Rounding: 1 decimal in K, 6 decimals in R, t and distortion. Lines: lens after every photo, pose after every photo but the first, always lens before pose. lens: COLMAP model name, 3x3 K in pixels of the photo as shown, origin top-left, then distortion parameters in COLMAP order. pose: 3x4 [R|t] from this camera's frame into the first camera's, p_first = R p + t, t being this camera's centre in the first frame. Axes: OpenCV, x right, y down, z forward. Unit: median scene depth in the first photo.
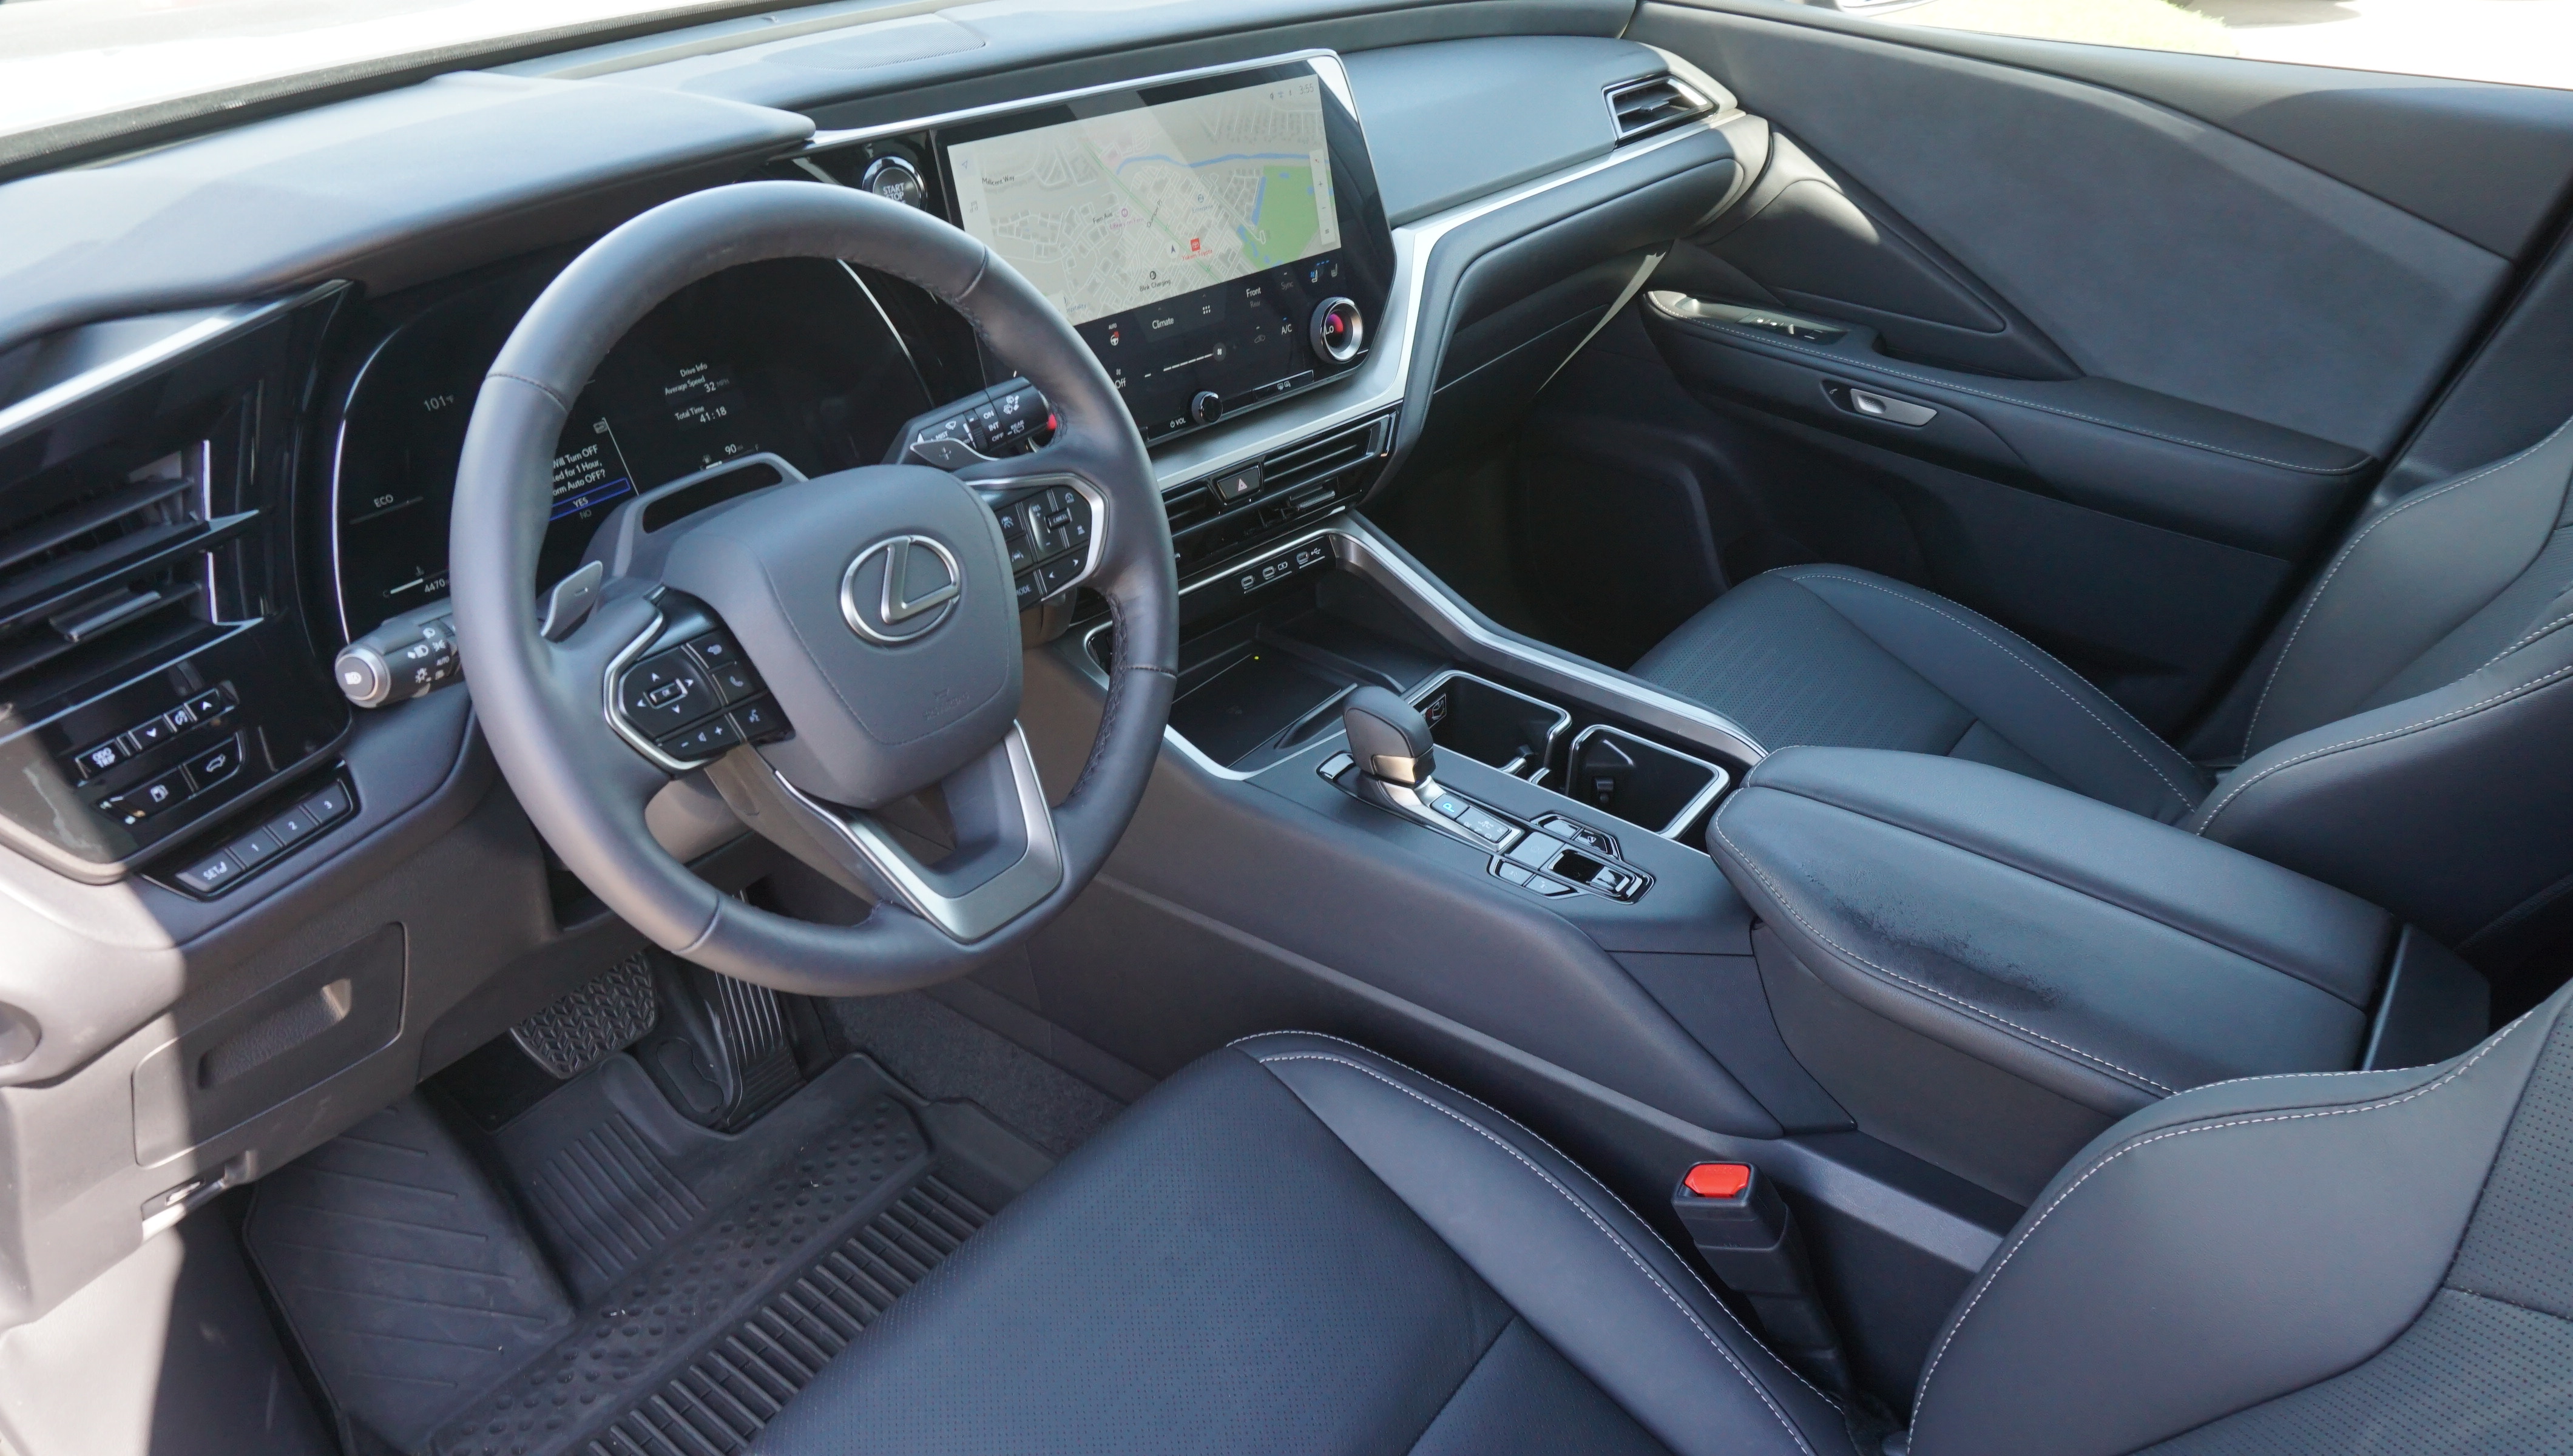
lens RADIAL K [[1726.3, 0, 1279.7], [0, 1726.3, 729.3], [0, 0, 1]] dist [-0.054232, 0.049484]
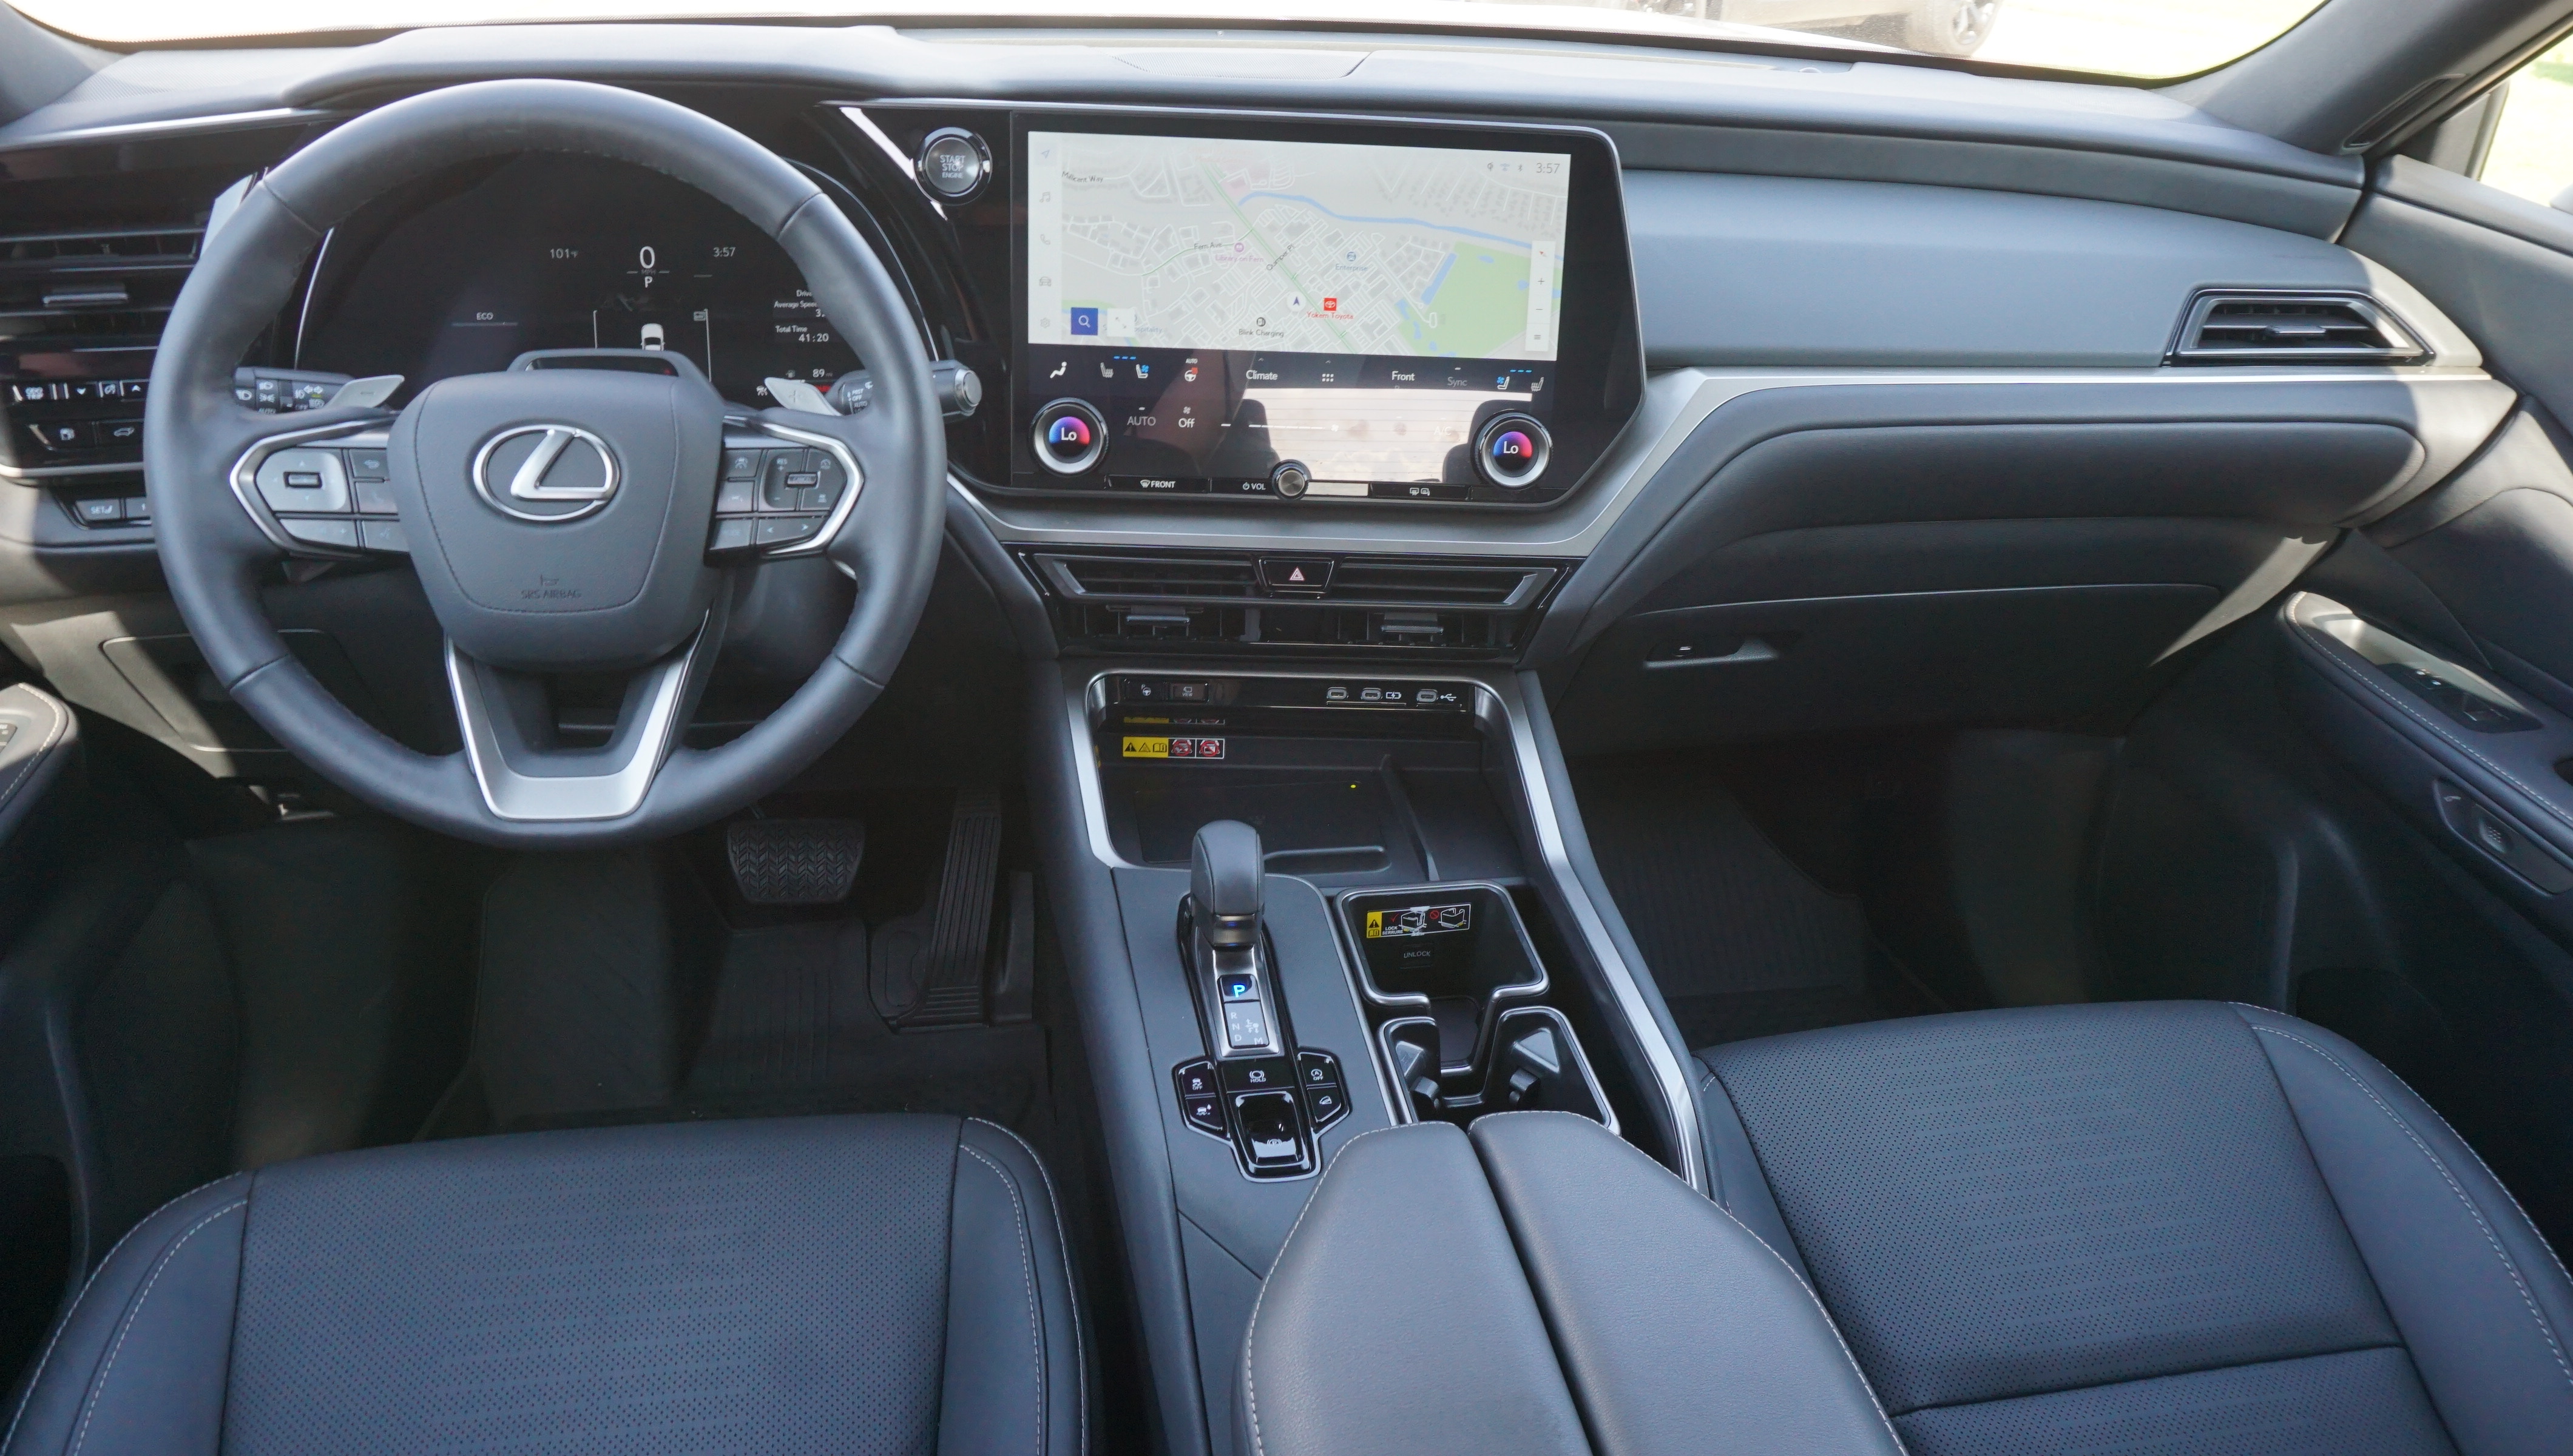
lens RADIAL K [[1741.4, 0, 1294.4], [0, 1741.4, 734.7], [0, 0, 1]] dist [-0.045477, 0.042770]
pose [[0.732670, 0.349511, -0.583984, 0.502983], [-0.390789, 0.918557, 0.059464, -0.112667], [0.557206, 0.184647, 0.809585, 0.274728]]
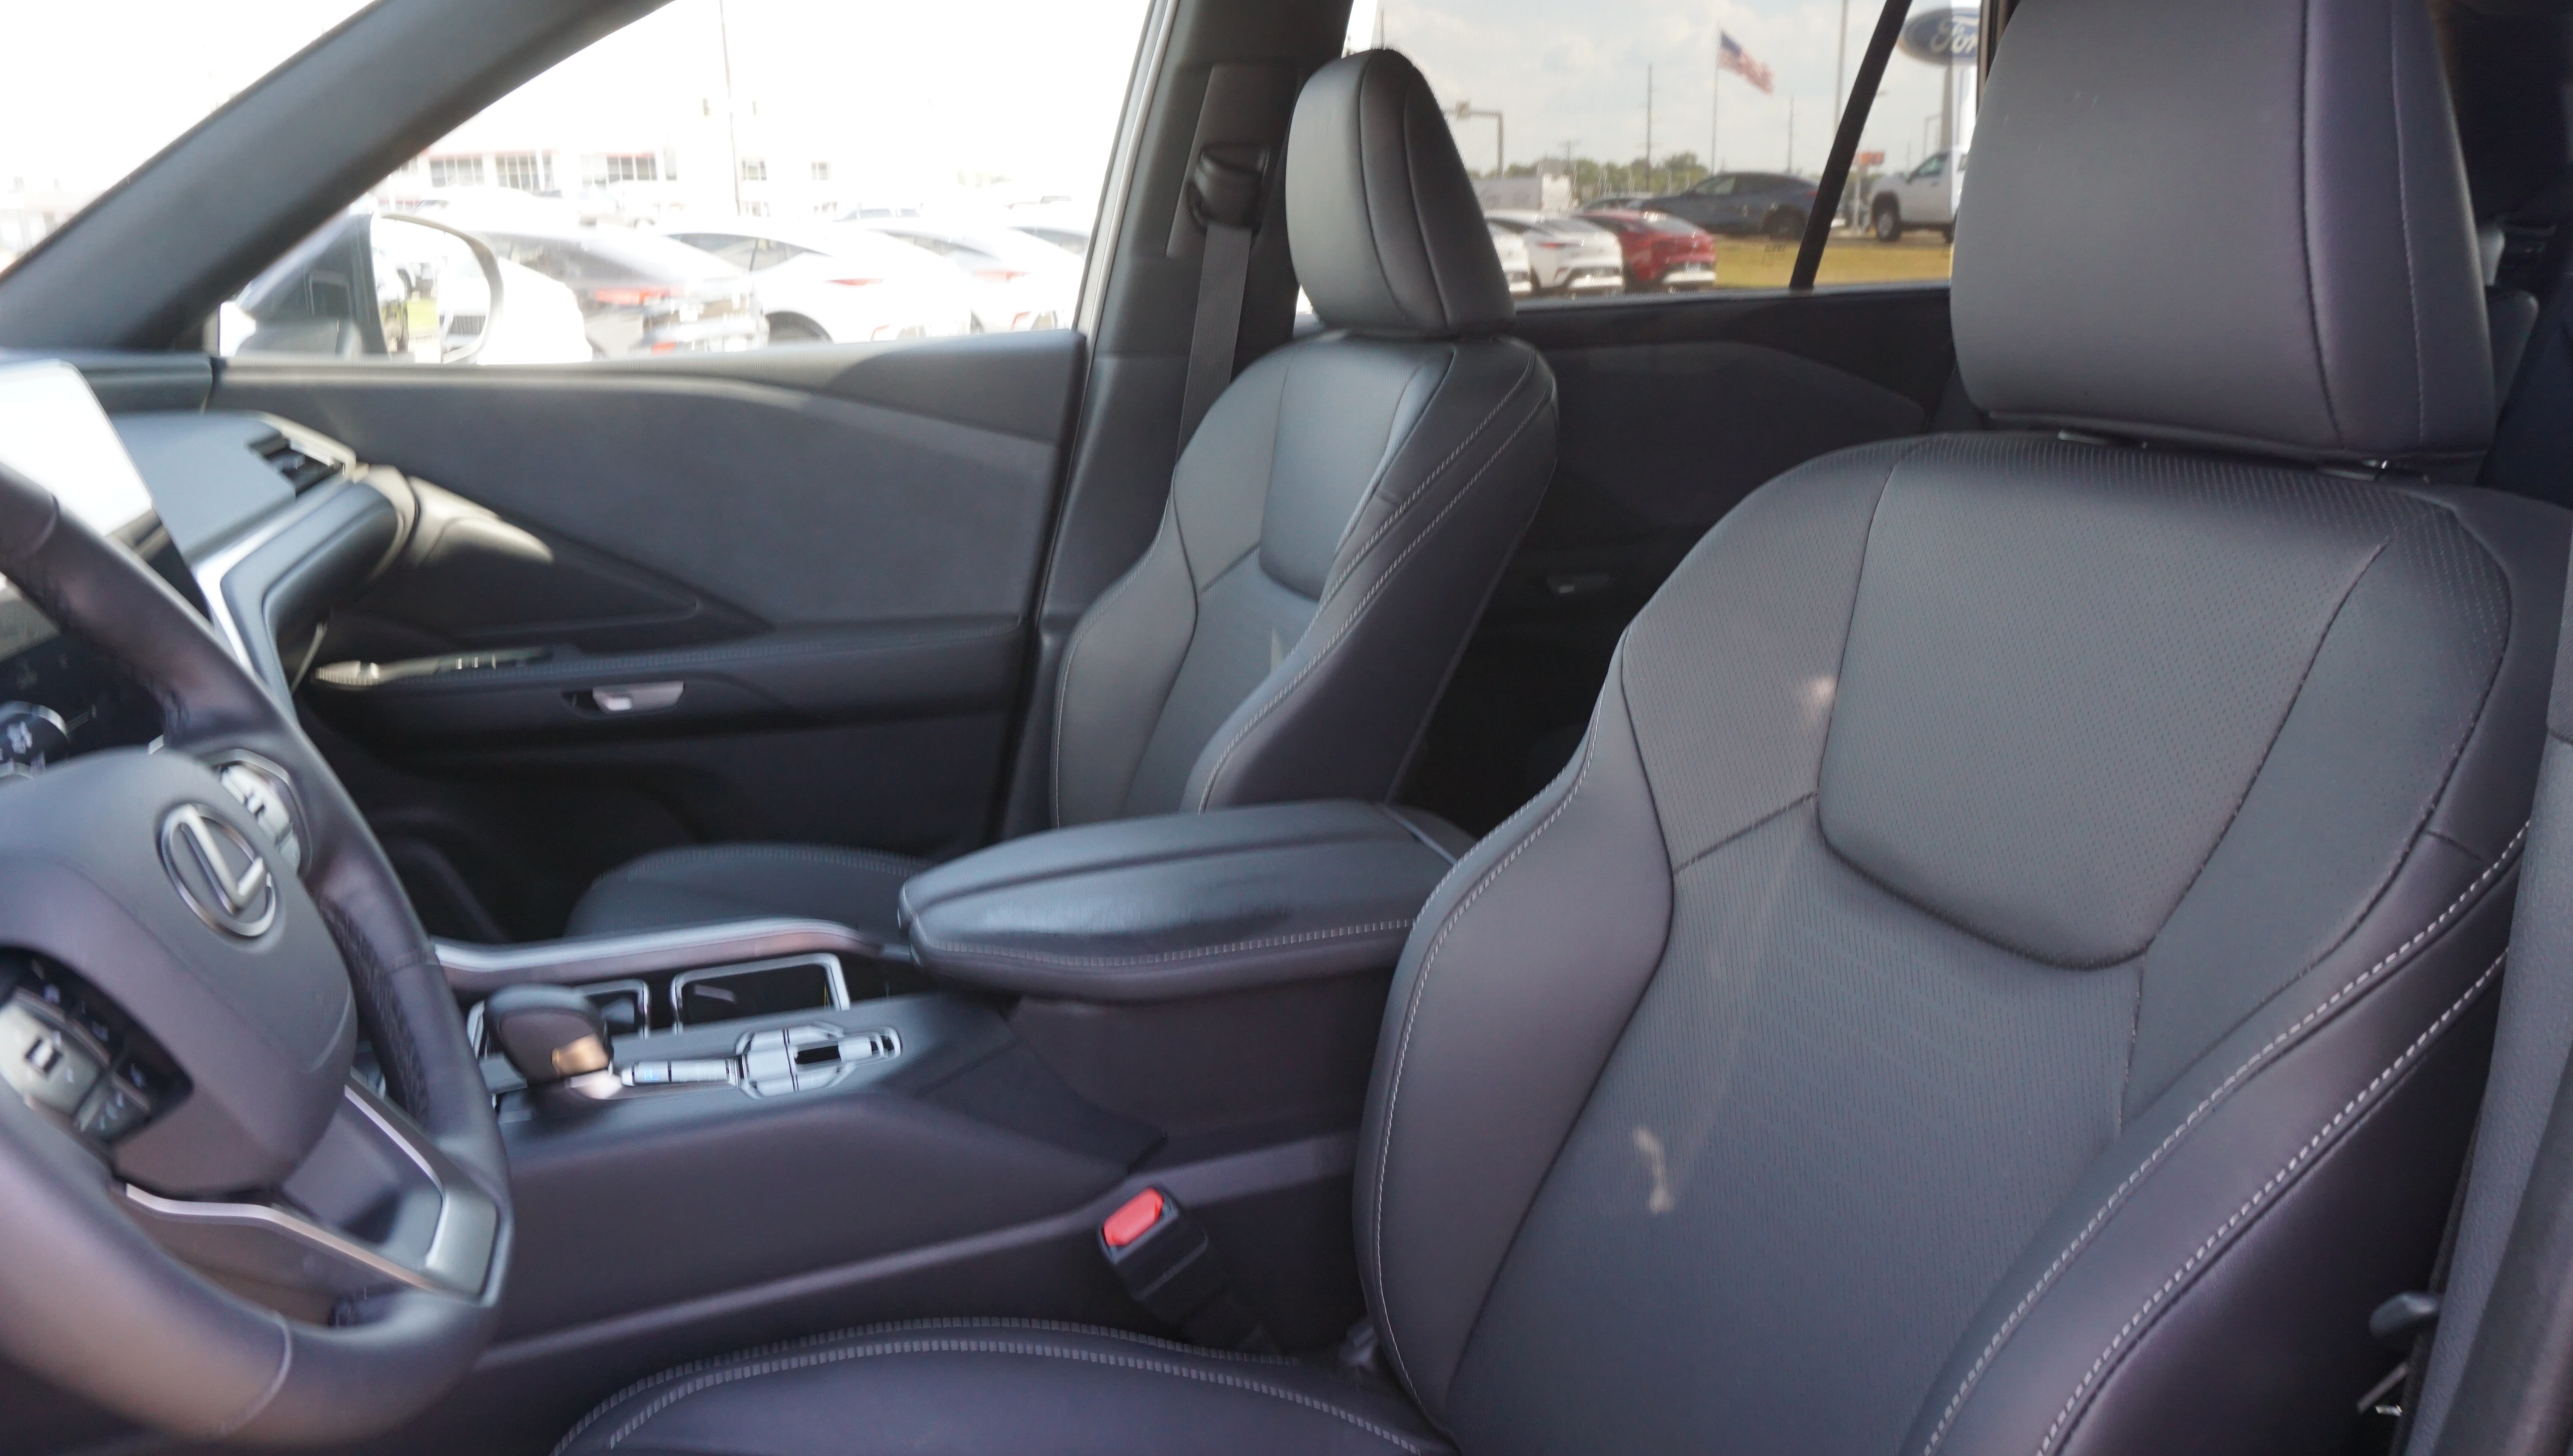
lens RADIAL K [[1726.3, 0, 1279.7], [0, 1726.3, 729.3], [0, 0, 1]] dist [-0.054232, 0.049484]
pose [[0.550315, -0.248927, 0.796987, -0.339369], [0.458940, 0.887581, -0.039673, 0.062908], [-0.697515, 0.387602, 0.602692, 0.153749]]
